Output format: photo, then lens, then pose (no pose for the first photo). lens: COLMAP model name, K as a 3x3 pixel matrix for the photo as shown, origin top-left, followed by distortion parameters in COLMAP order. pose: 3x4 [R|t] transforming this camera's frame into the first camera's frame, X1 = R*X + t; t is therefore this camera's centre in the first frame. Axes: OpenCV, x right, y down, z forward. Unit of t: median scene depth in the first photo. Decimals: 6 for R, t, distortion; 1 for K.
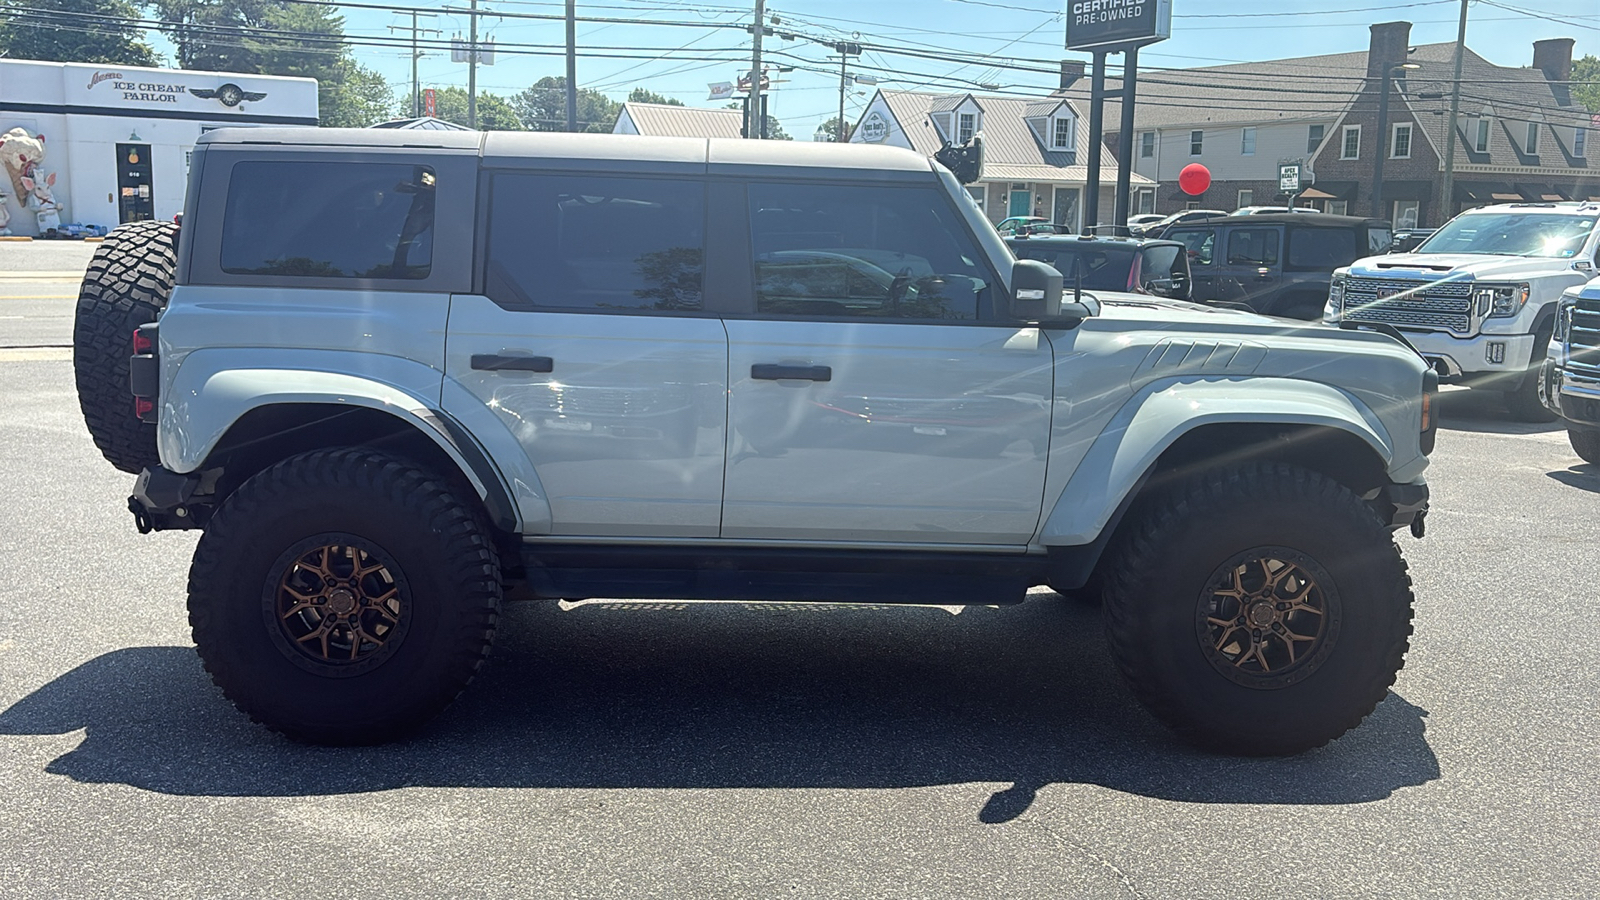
lens RADIAL K [[1504.4, 0, 800.0], [0, 1504.4, 450.0], [0, 0, 1]] dist [0.017220, 0.002236]
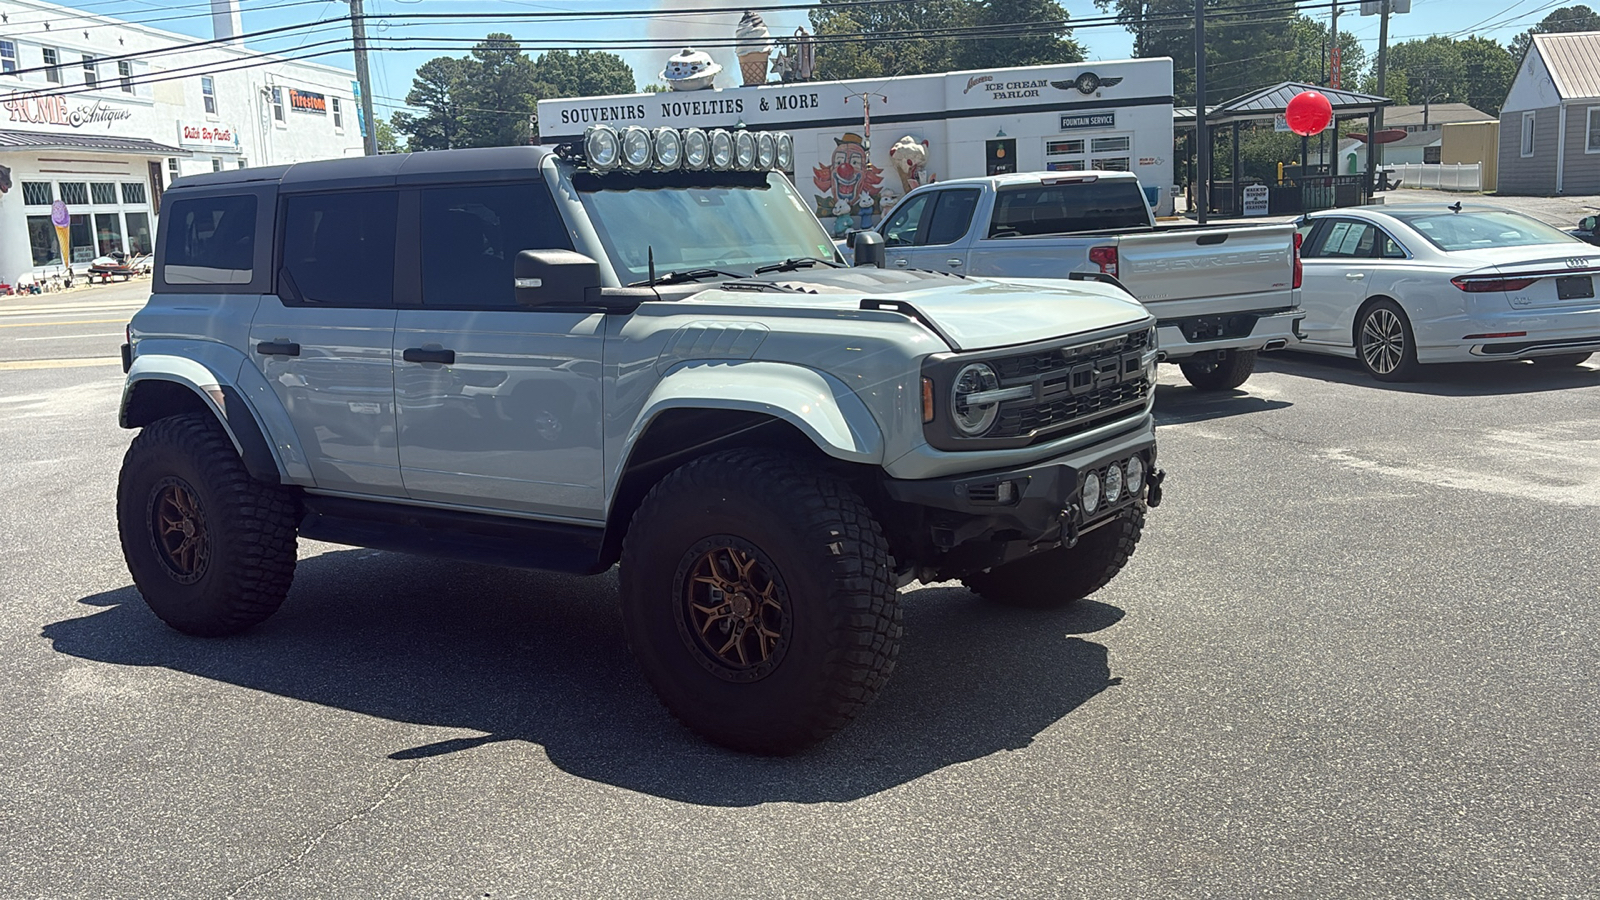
lens RADIAL K [[1505.7, 0, 764.5], [0, 1505.7, 453.7], [0, 0, 1]] dist [0.090733, -0.157871]
pose [[0.787758, 0.037737, -0.614828, 0.108108], [-0.025847, 0.999268, 0.028217, -0.001968], [0.615442, -0.006336, 0.788156, 0.029197]]
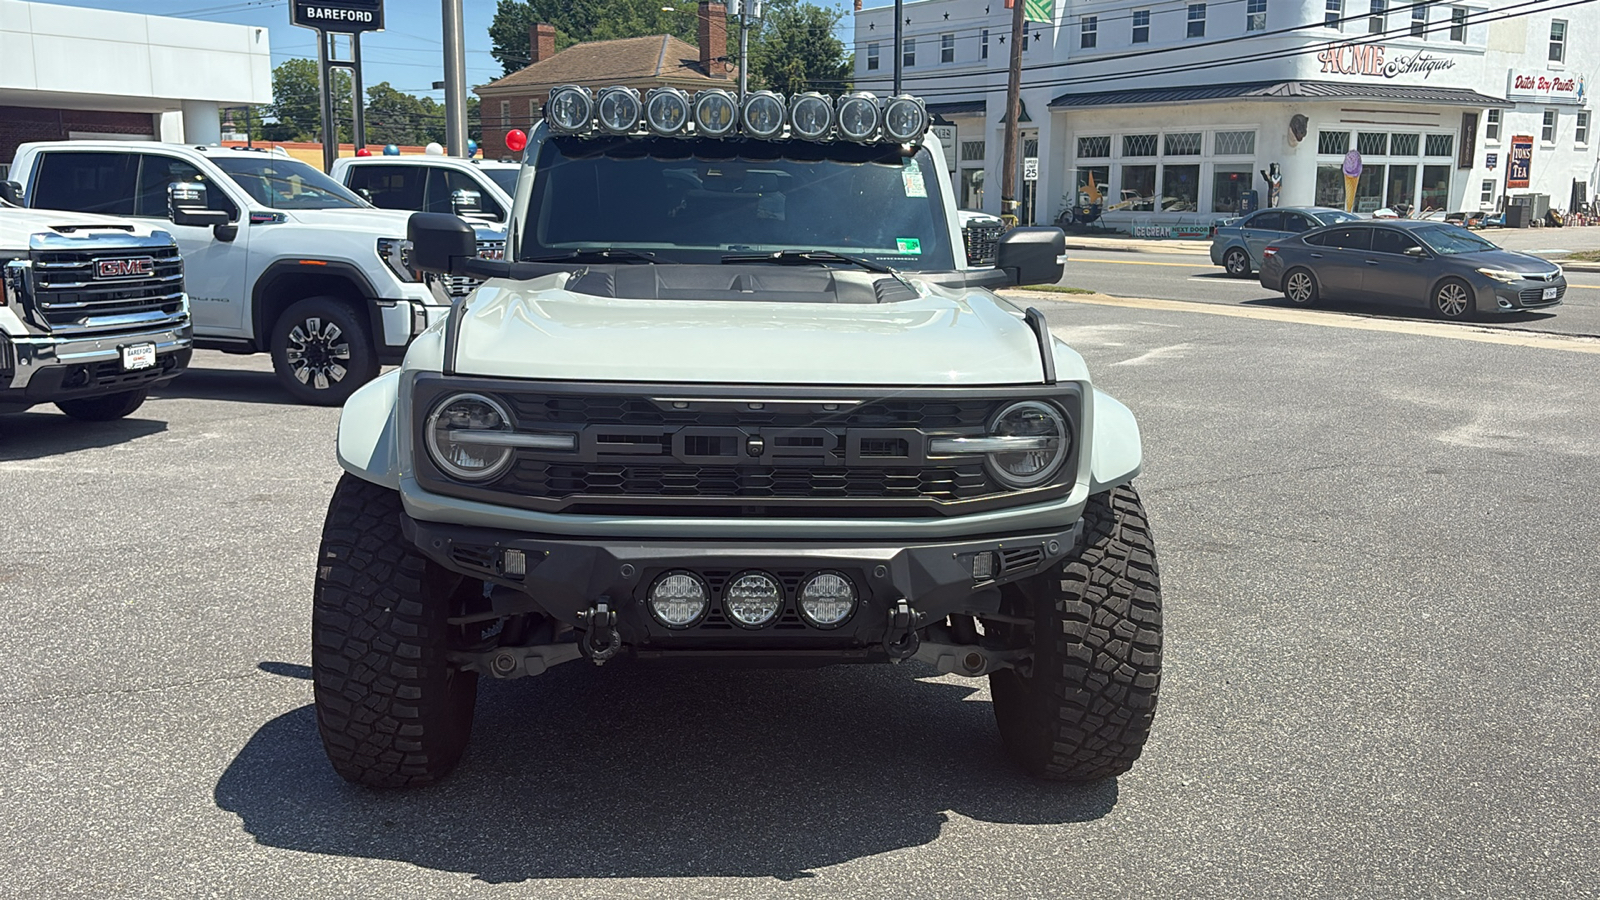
lens RADIAL K [[1502.3, 0, 800.0], [0, 1502.3, 450.0], [0, 0, 1]] dist [0.048463, 0.009260]
pose [[0.044673, 0.152573, -0.987282, 0.139570], [-0.163612, 0.976042, 0.143432, -0.018576], [0.985513, 0.155123, 0.068565, 0.141398]]
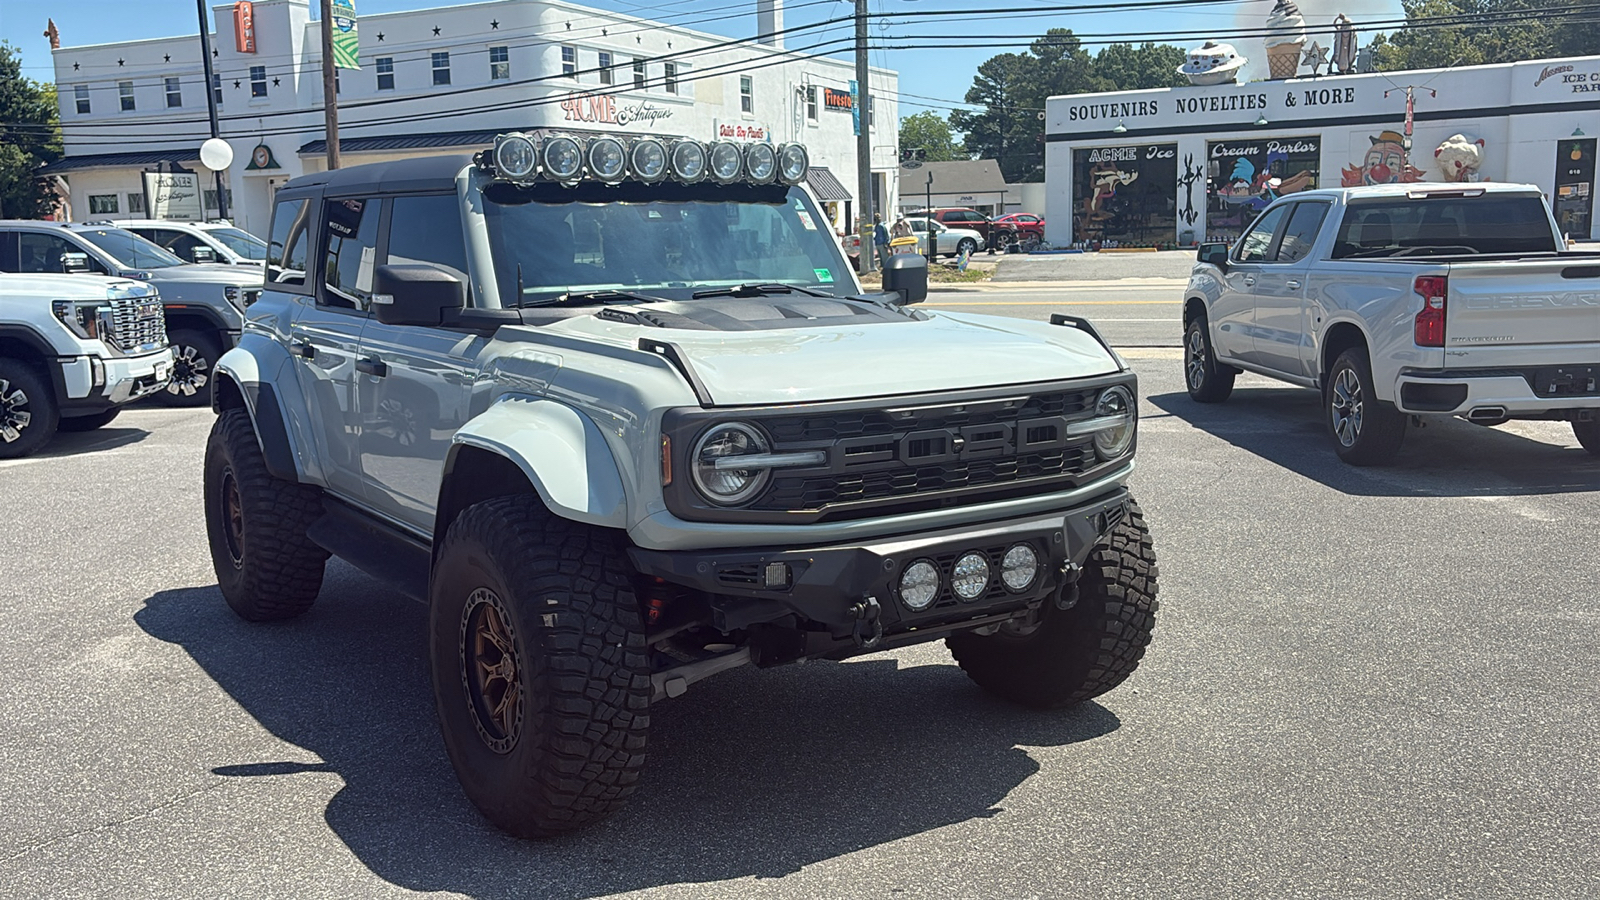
lens RADIAL K [[1508.0, 0, 757.4], [0, 1508.0, 490.3], [0, 0, 1]] dist [0.022461, 0.006009]
pose [[0.512225, 0.114383, -0.851201, 0.132510], [-0.094943, 0.992559, 0.076244, -0.008823], [0.853588, 0.041761, 0.519273, 0.078558]]
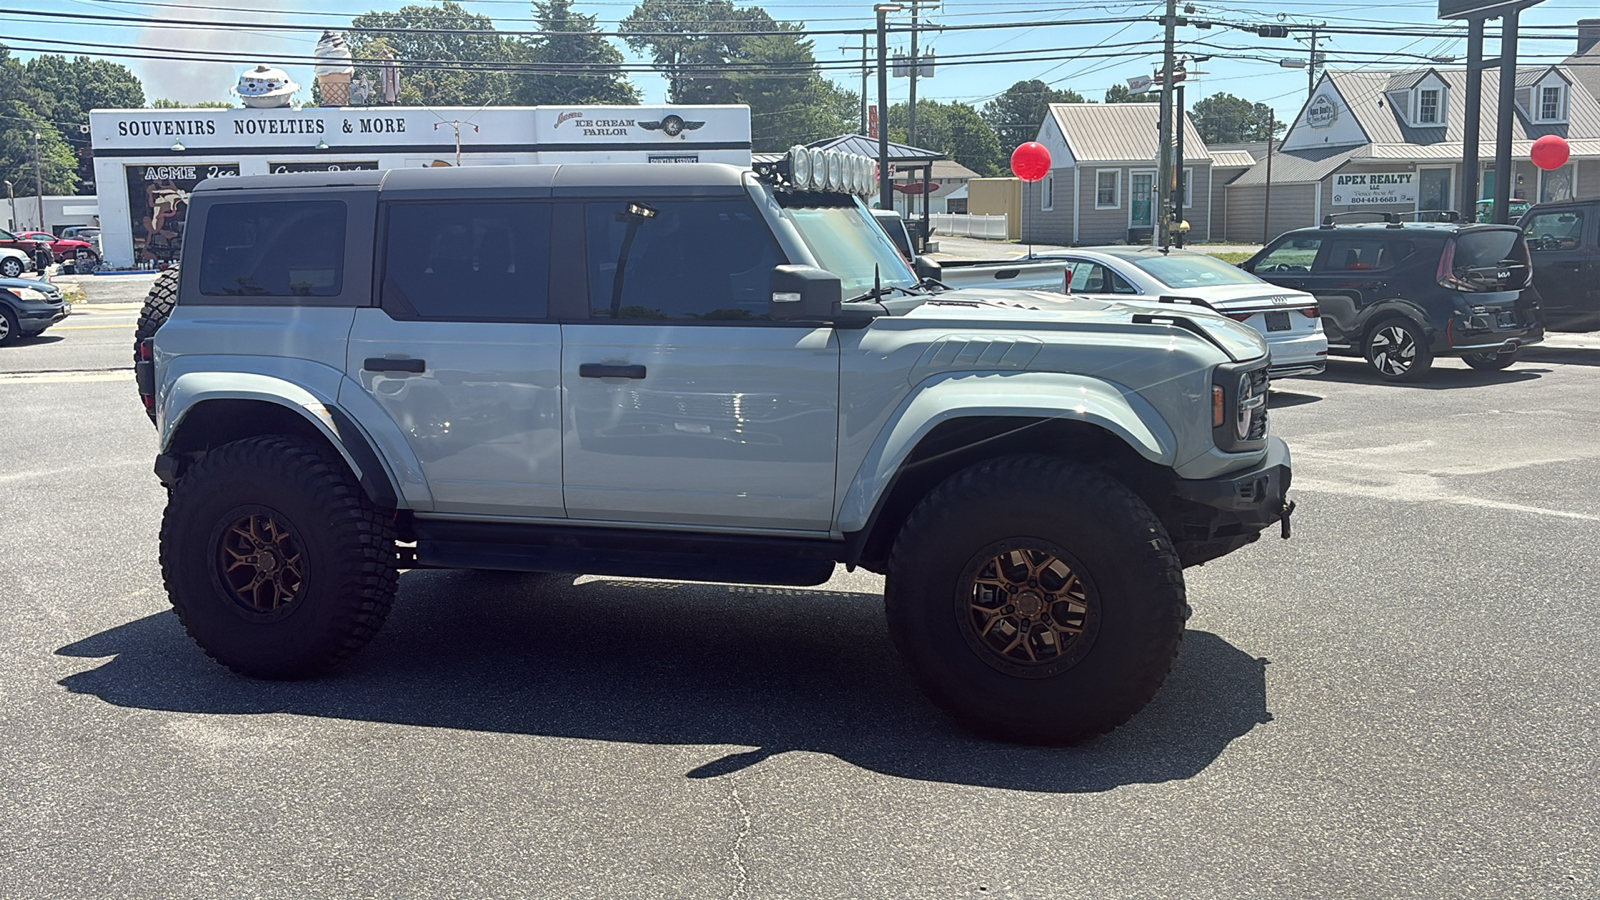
lens RADIAL K [[1499.1, 0, 762.7], [0, 1499.1, 440.6], [0, 0, 1]] dist [0.097081, -0.212236]
pose [[0.940788, 0.006807, -0.338928, 0.057191], [-0.009914, 0.999923, -0.007435, 0.000886], [0.338851, 0.010355, 0.940783, -0.002007]]
